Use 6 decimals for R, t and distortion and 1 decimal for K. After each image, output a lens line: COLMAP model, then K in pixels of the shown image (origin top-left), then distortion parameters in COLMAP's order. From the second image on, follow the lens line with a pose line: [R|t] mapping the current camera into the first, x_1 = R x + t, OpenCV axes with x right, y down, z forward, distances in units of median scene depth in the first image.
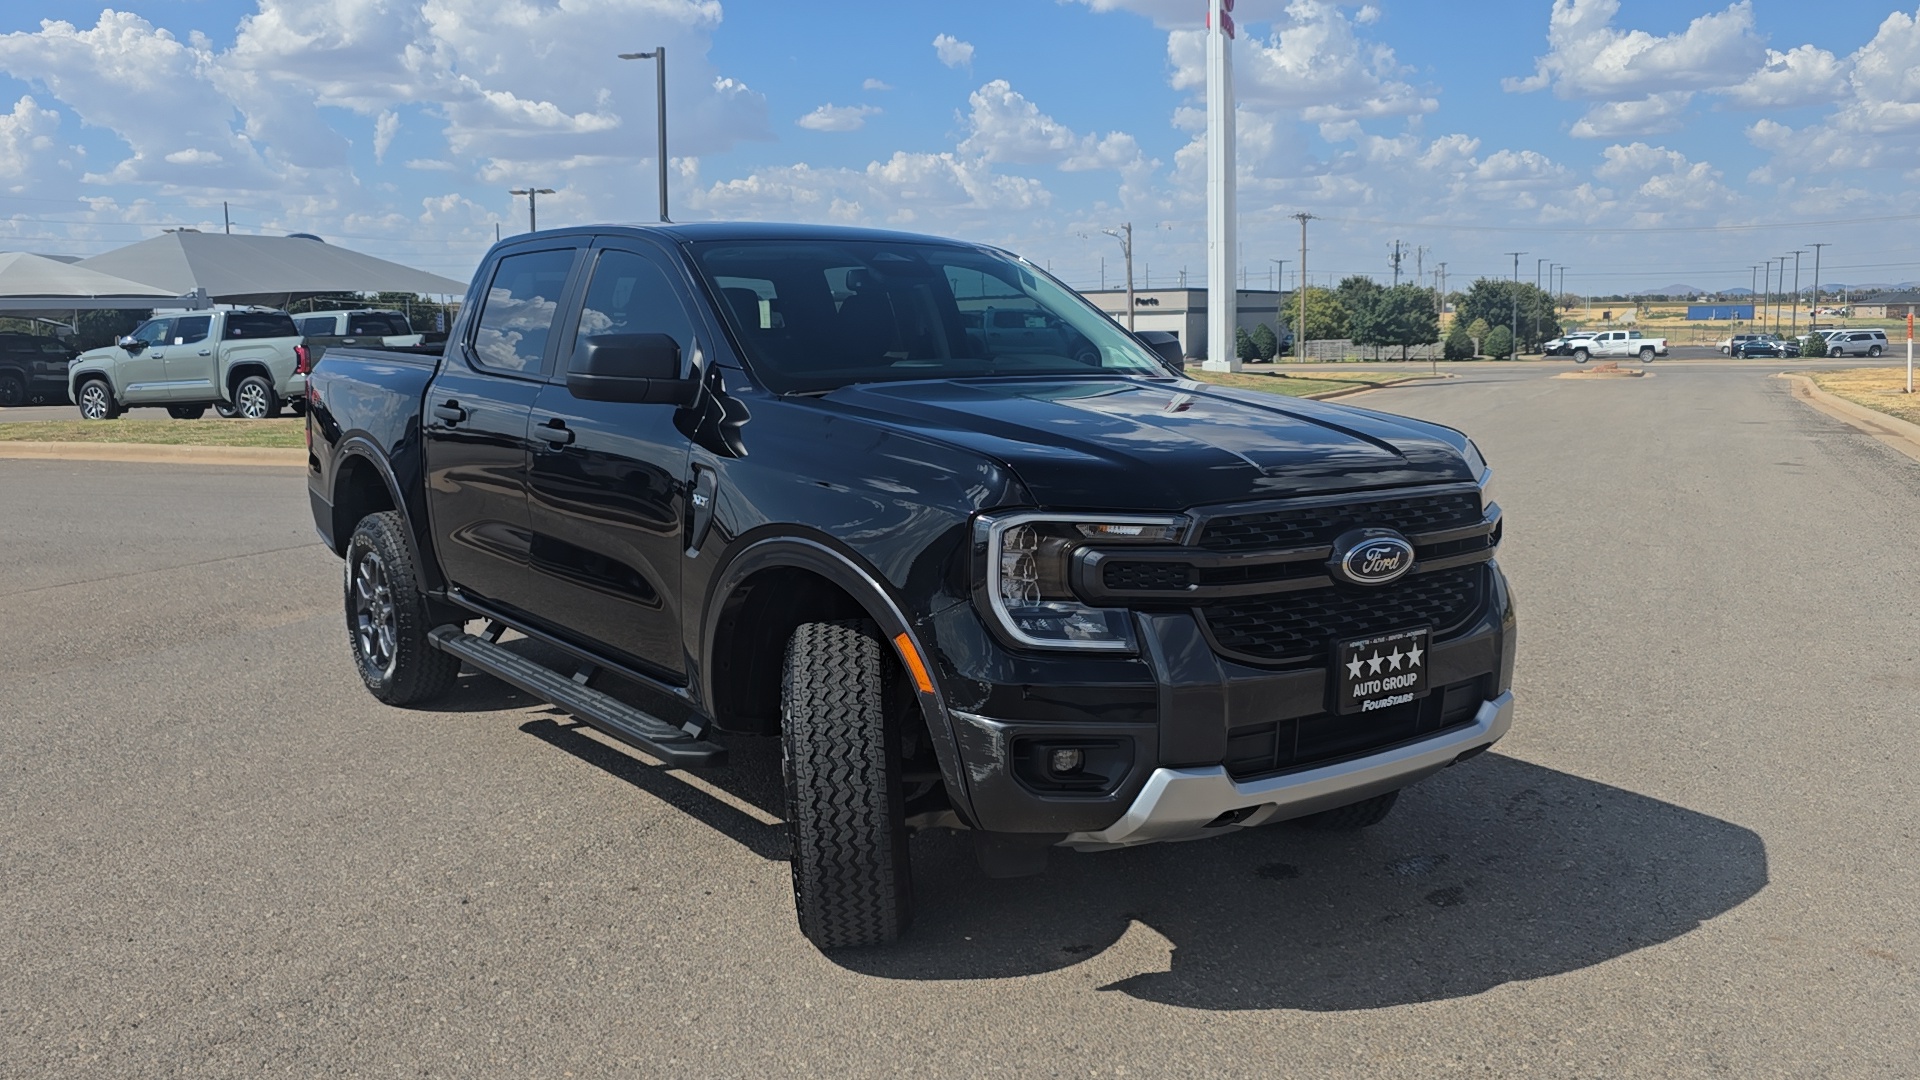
lens RADIAL K [[1617.4, 0, 954.7], [0, 1617.4, 545.7], [0, 0, 1]] dist [0.002353, 0.006169]
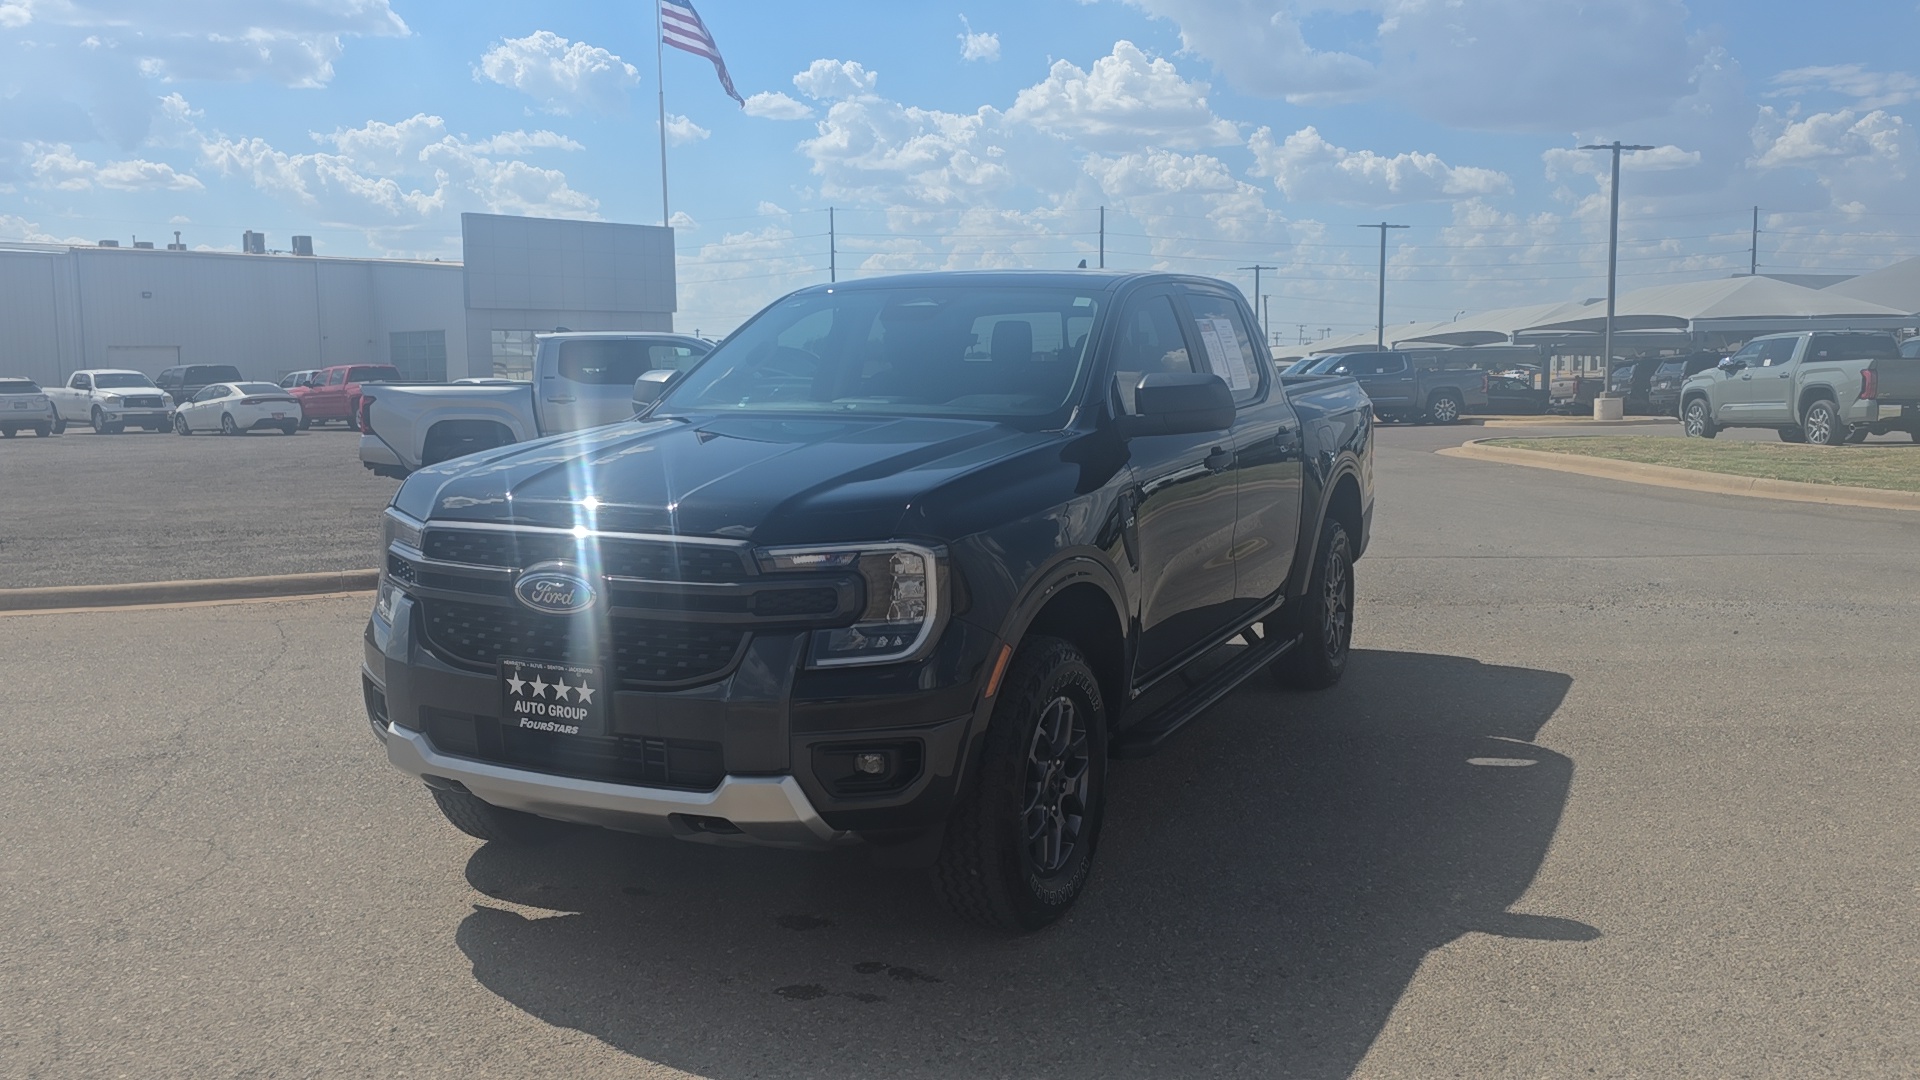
lens RADIAL K [[1611.0, 0, 951.3], [0, 1611.0, 529.2], [0, 0, 1]] dist [0.009722, 0.000116]
pose [[0.455489, 0.104443, -0.884094, 0.992704], [-0.122172, 0.991032, 0.054133, -0.091940], [0.881819, 0.083355, 0.464164, 0.554640]]
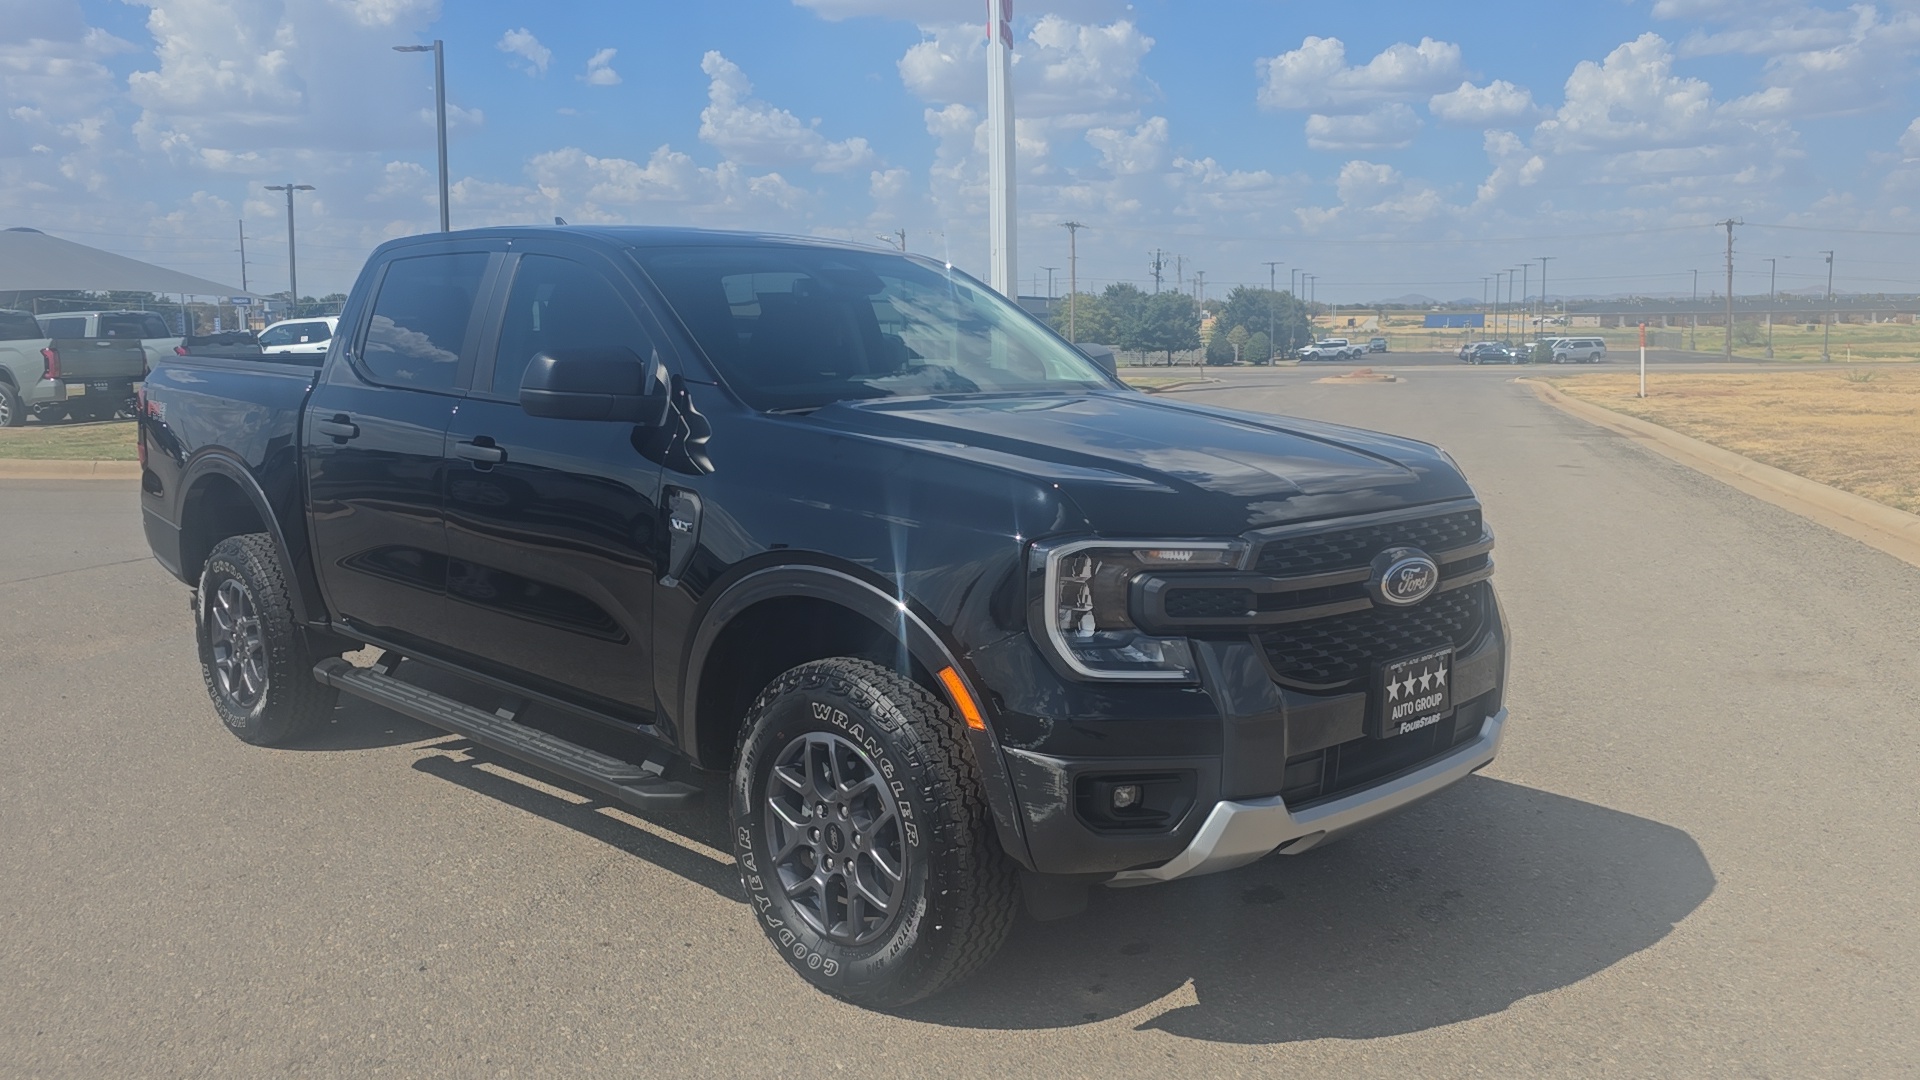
lens RADIAL K [[1611.0, 0, 951.3], [0, 1611.0, 529.2], [0, 0, 1]] dist [0.009722, 0.000116]
pose [[0.990009, -0.012532, 0.140449, -0.116037], [0.014230, 0.999837, -0.011093, -0.011552], [-0.140287, 0.012981, 0.990026, 0.047590]]
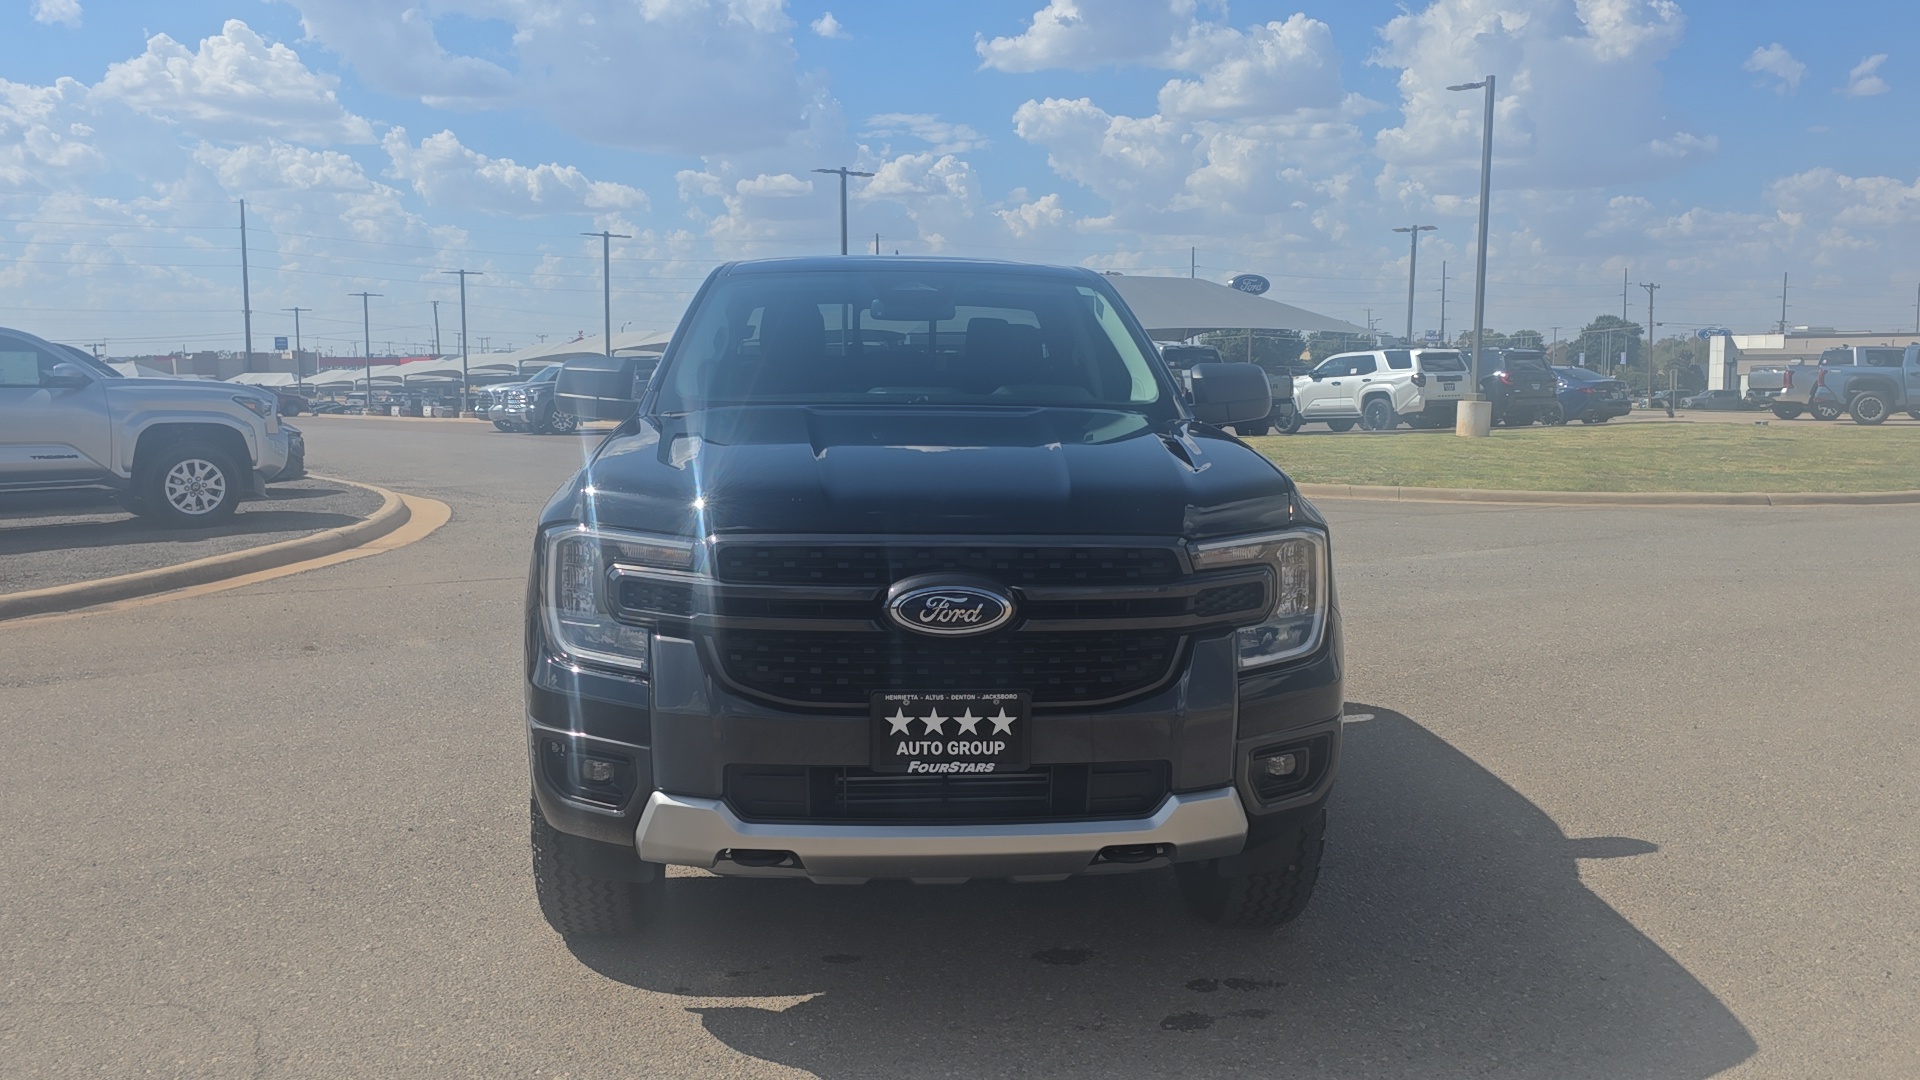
lens RADIAL K [[1611.0, 0, 951.3], [0, 1611.0, 529.2], [0, 0, 1]] dist [0.009722, 0.000116]
pose [[0.837348, 0.068485, -0.542364, 0.566629], [-0.085931, 0.996277, -0.006867, -0.022721], [0.539875, 0.052356, 0.840116, 0.179544]]
